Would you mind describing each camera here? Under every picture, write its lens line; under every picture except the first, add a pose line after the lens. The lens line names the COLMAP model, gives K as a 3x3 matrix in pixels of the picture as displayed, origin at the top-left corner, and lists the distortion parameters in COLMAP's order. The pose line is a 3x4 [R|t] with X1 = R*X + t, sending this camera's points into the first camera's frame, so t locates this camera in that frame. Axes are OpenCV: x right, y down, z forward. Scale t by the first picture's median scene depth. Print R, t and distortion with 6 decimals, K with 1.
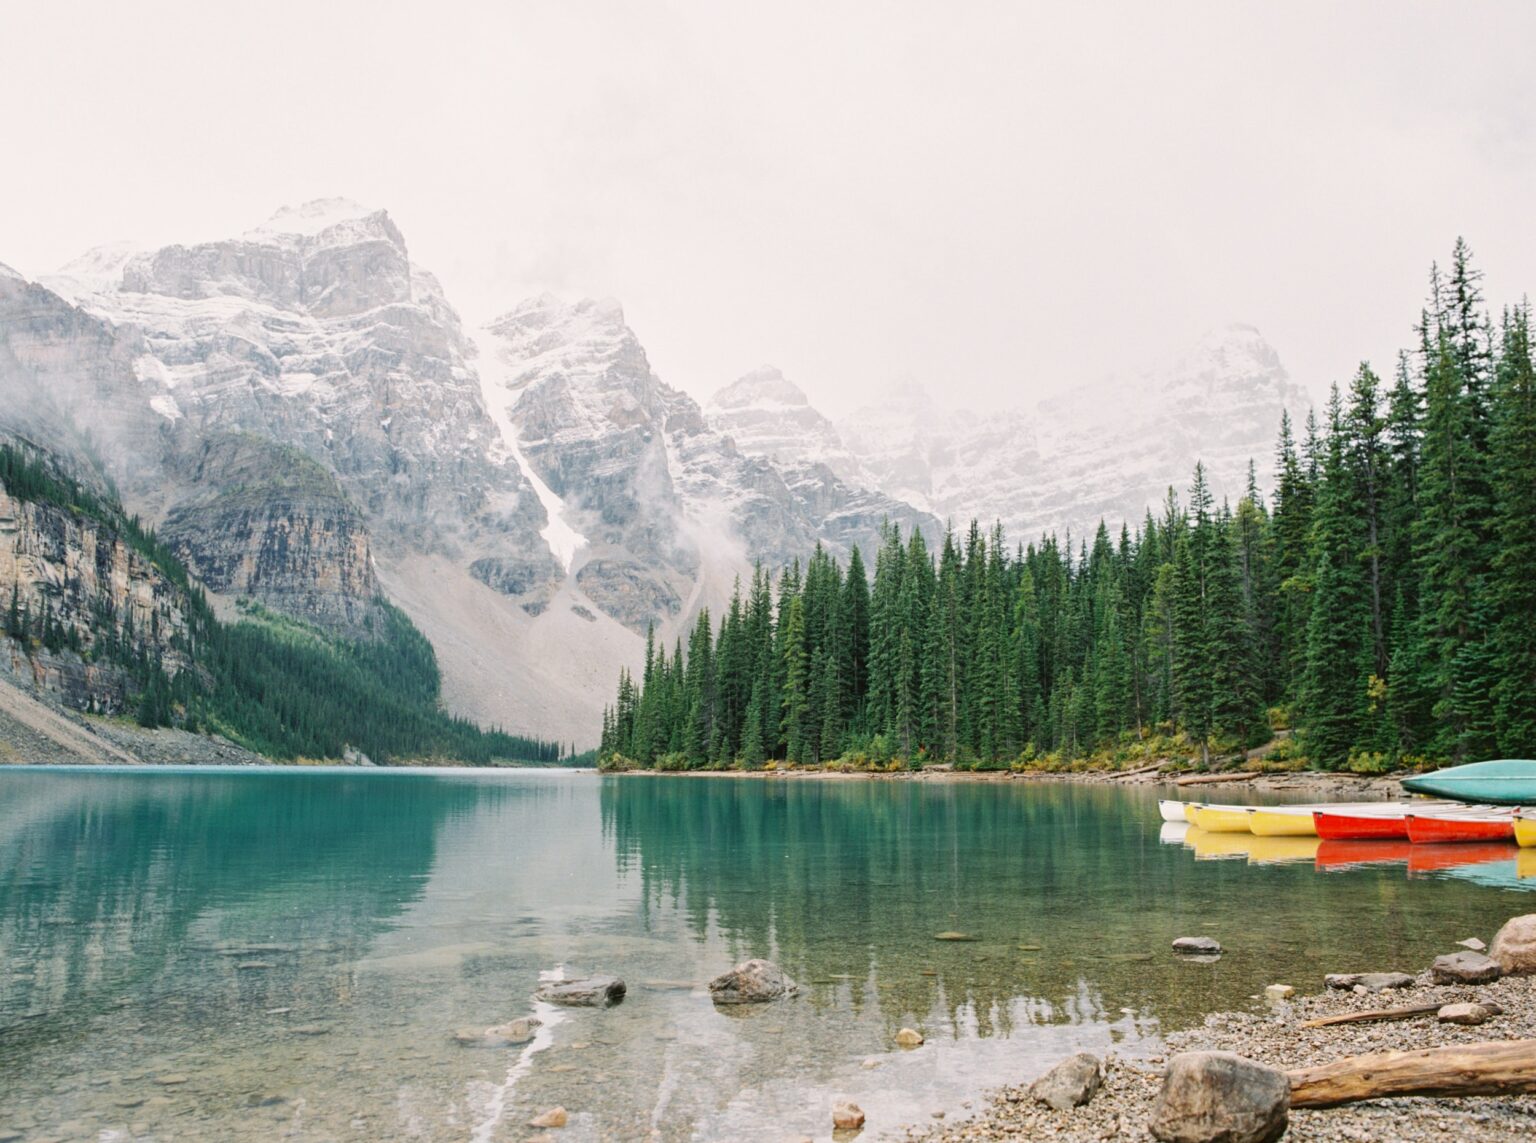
lens RADIAL K [[1389.1, 0, 768.0], [0, 1389.1, 571.5], [0, 0, 1]] dist [-0.125926, 0.193140]
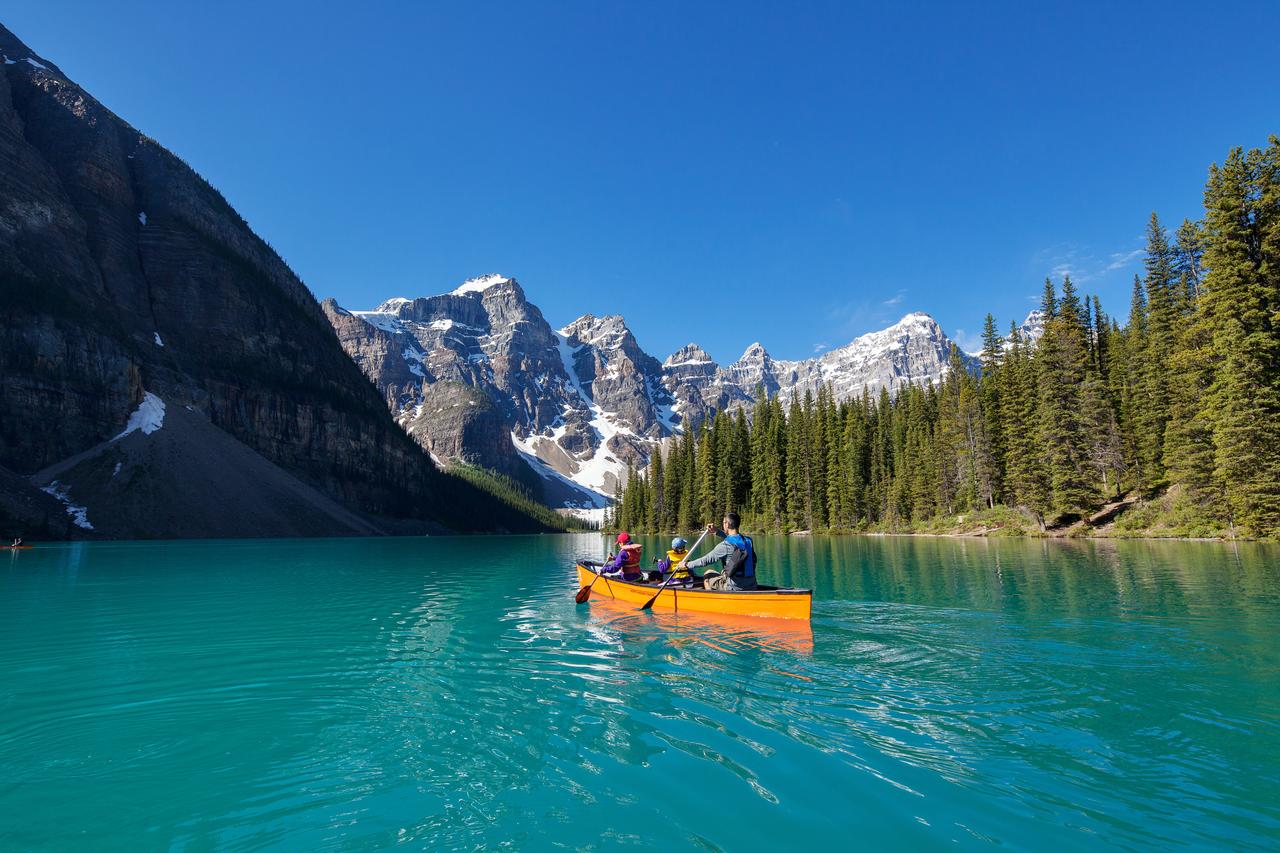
lens RADIAL K [[631.5, 0, 640.0], [0, 631.5, 426.5], [0, 0, 1]] dist [-0.005940, -0.000434]
pose [[0.995598, -0.031528, -0.088270, 0.000945], [0.029491, 0.999270, -0.024291, 0.003583], [0.088971, 0.021581, 0.995800, 0.029475]]
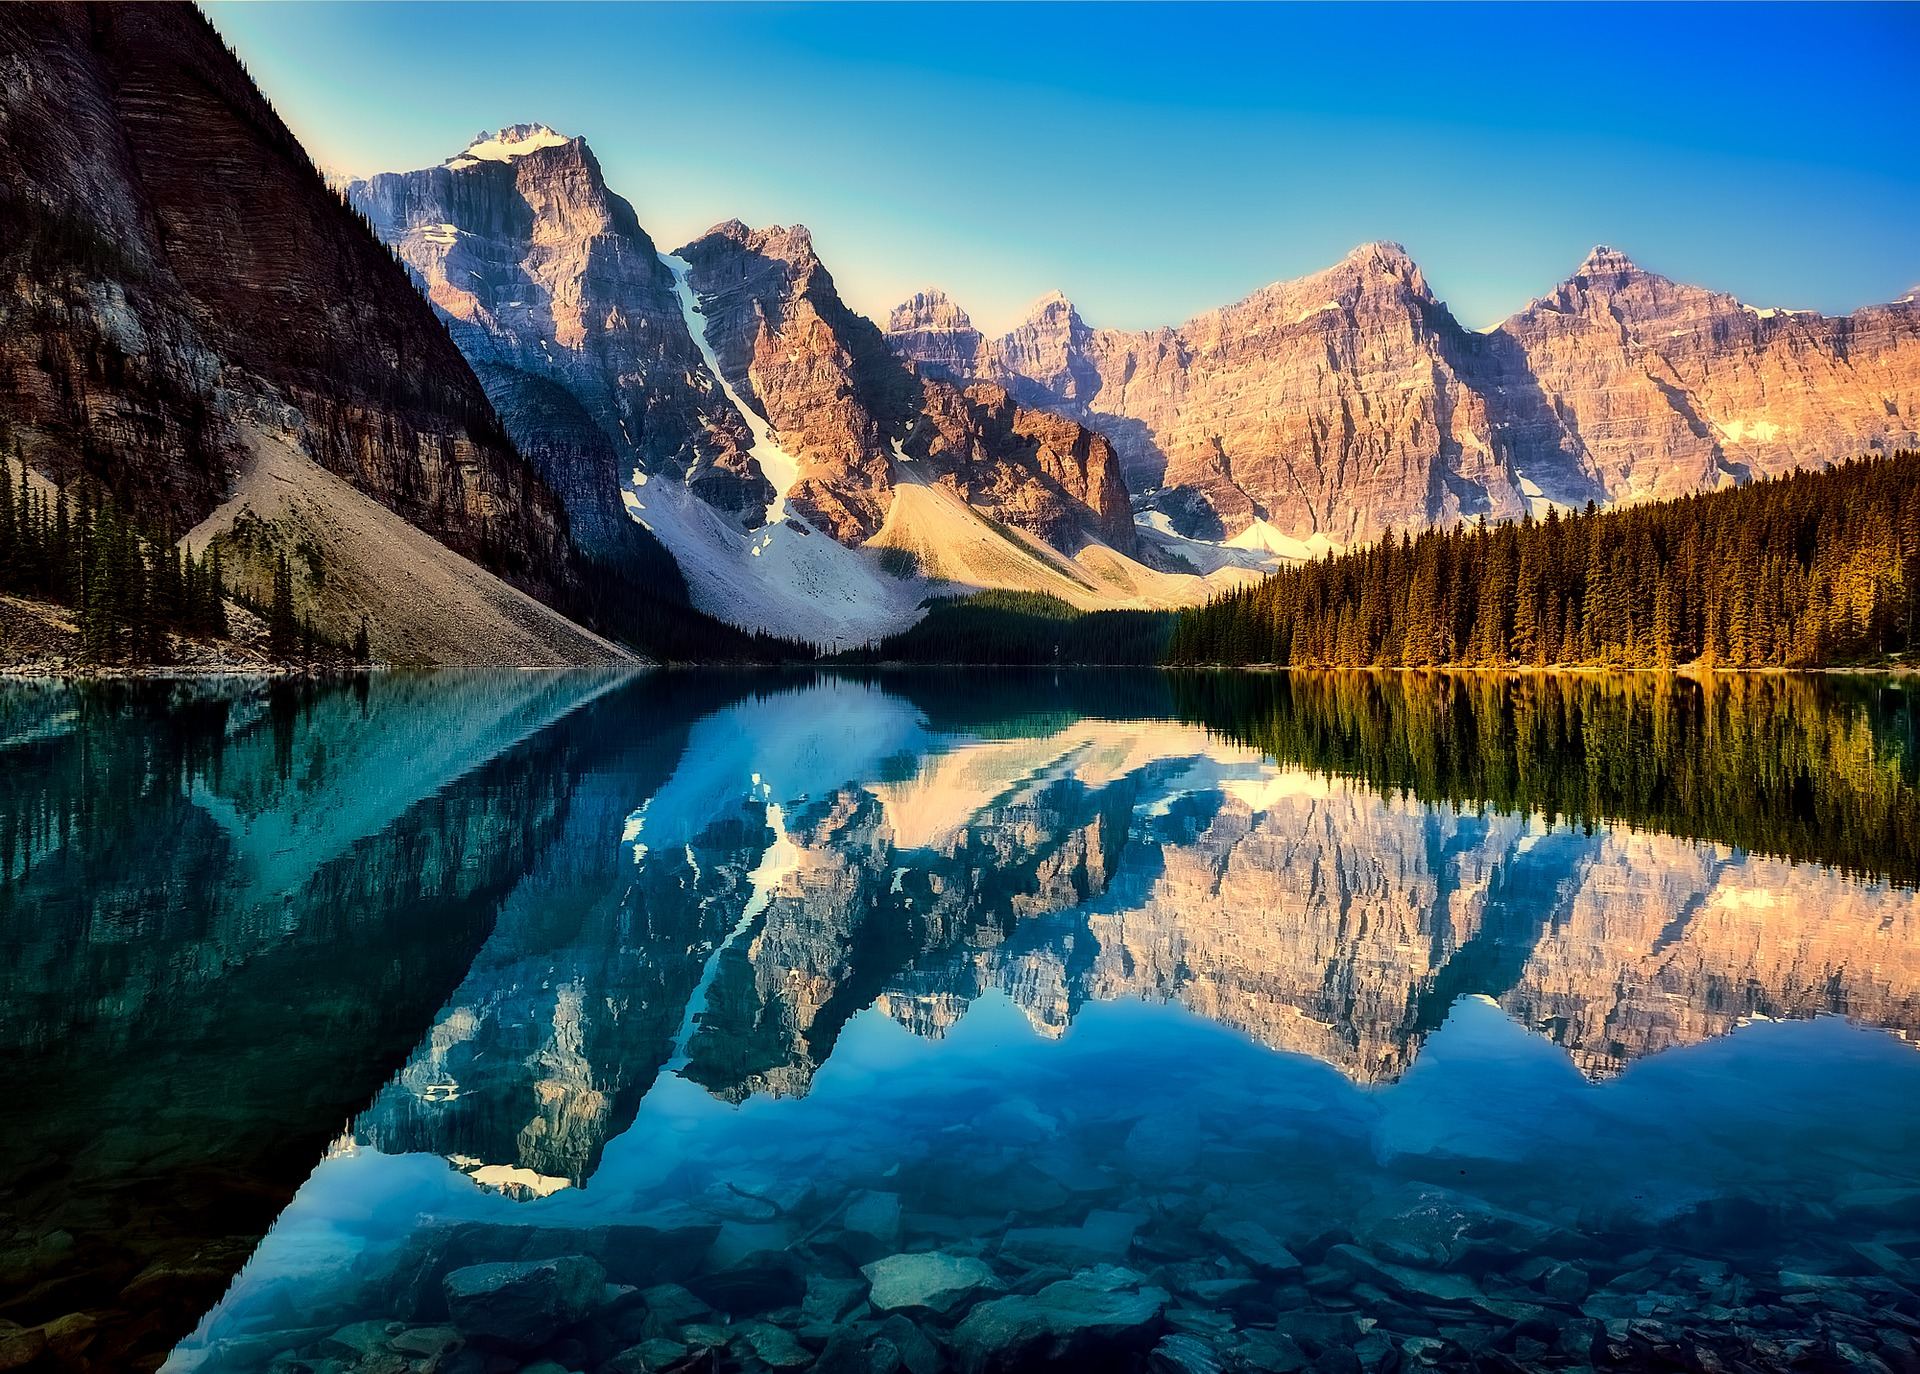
lens RADIAL K [[1304.9, 0, 866.6], [0, 1304.9, 694.6], [0, 0, 1]] dist [-0.009078, 0.001559]
pose [[0.999977, -0.004932, -0.004691, -0.090662], [0.005629, 0.986681, 0.162570, -0.008941], [0.003827, -0.162593, 0.986686, -0.062303]]
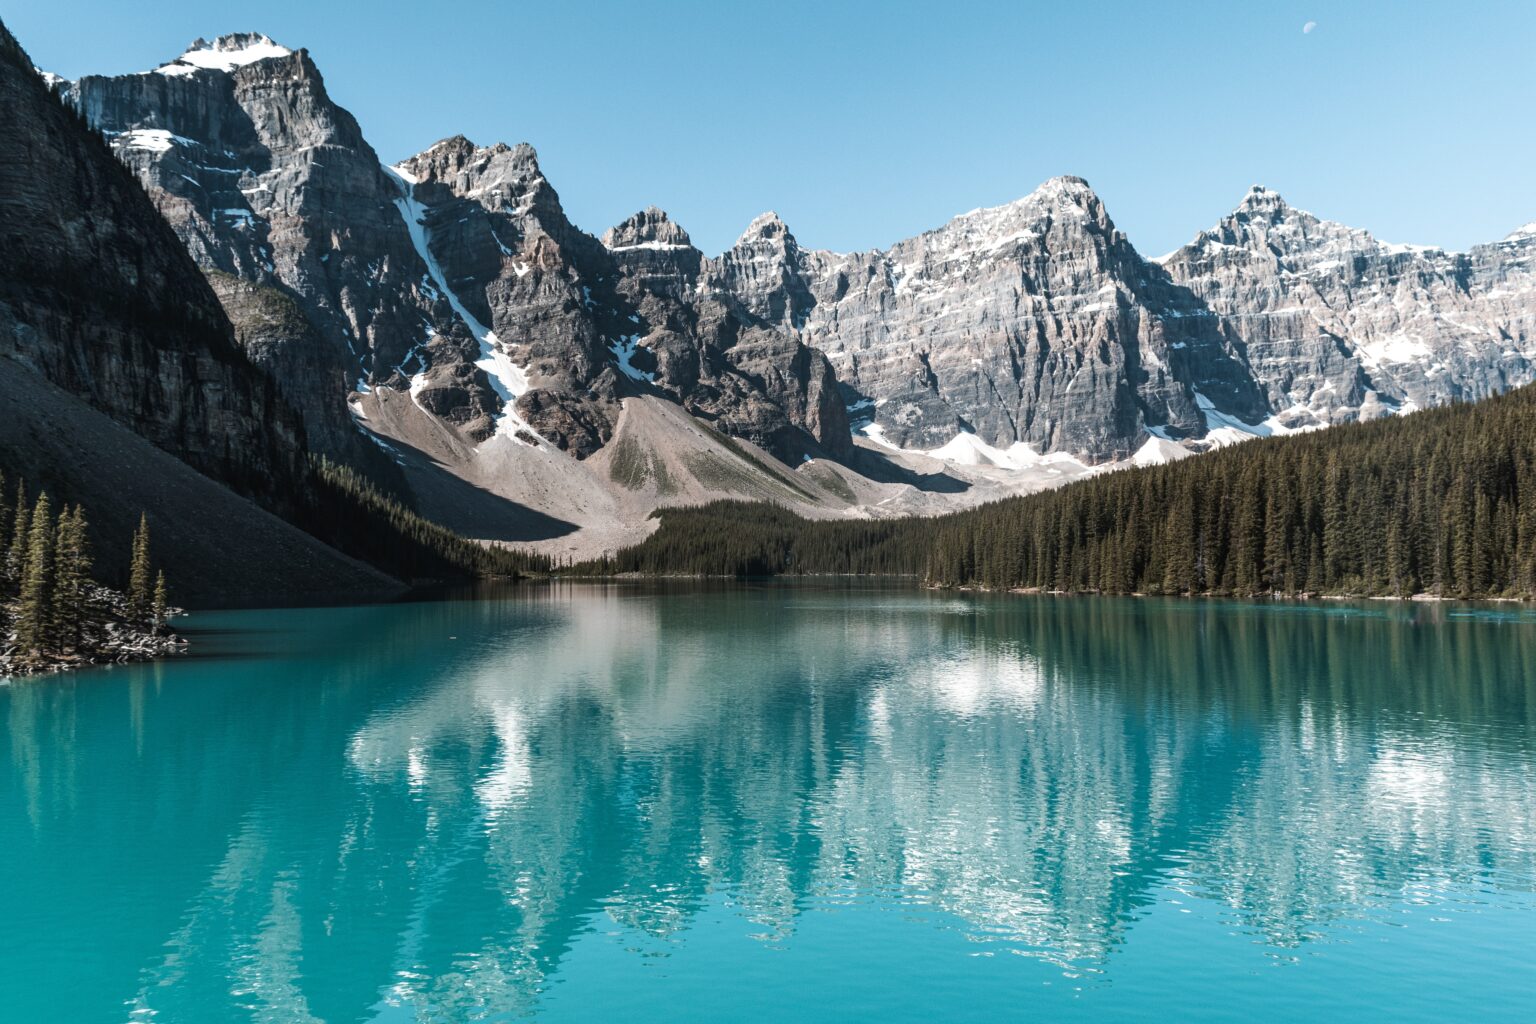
lens RADIAL K [[1282.0, 0, 768.0], [0, 1282.0, 512.0], [0, 0, 1]] dist [0.005379, 0.007293]
pose [[0.990085, -0.010303, 0.140090, -0.105270], [-0.003385, 0.995267, 0.097120, -0.014621], [-0.140427, -0.096631, 0.985364, -0.065602]]
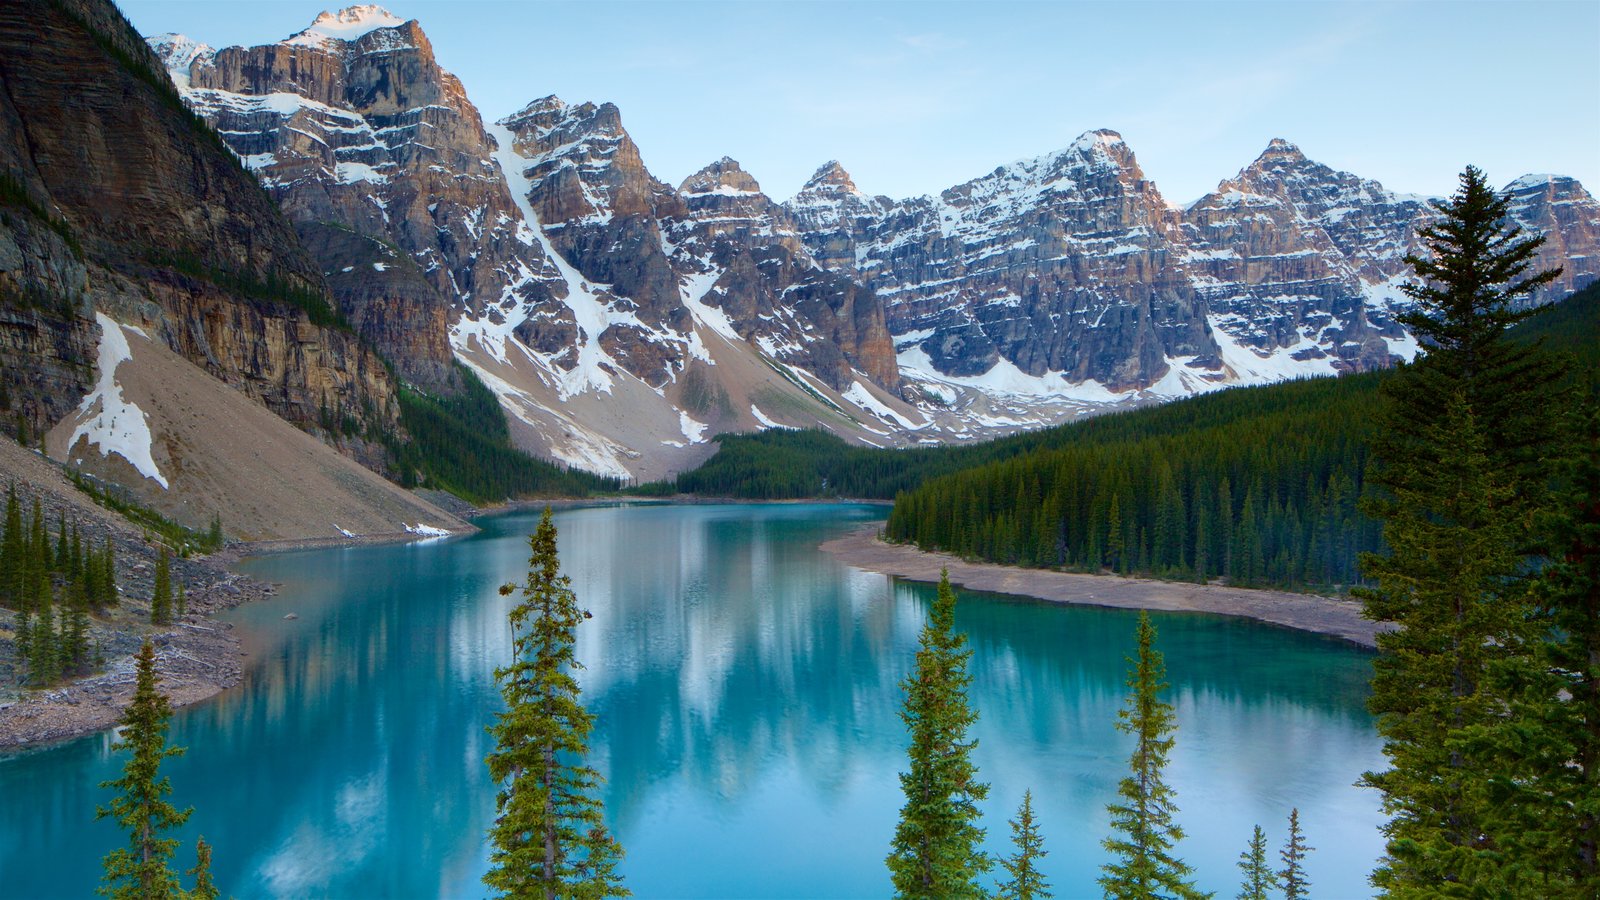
lens RADIAL K [[1145.7, 0, 797.9], [0, 1145.7, 484.6], [0, 0, 1]] dist [-0.003468, -0.001717]
pose [[0.994833, -0.005527, 0.101376, -0.081086], [-0.009986, 0.988349, 0.151877, -0.032571], [-0.101034, -0.152104, 0.983187, -0.087842]]
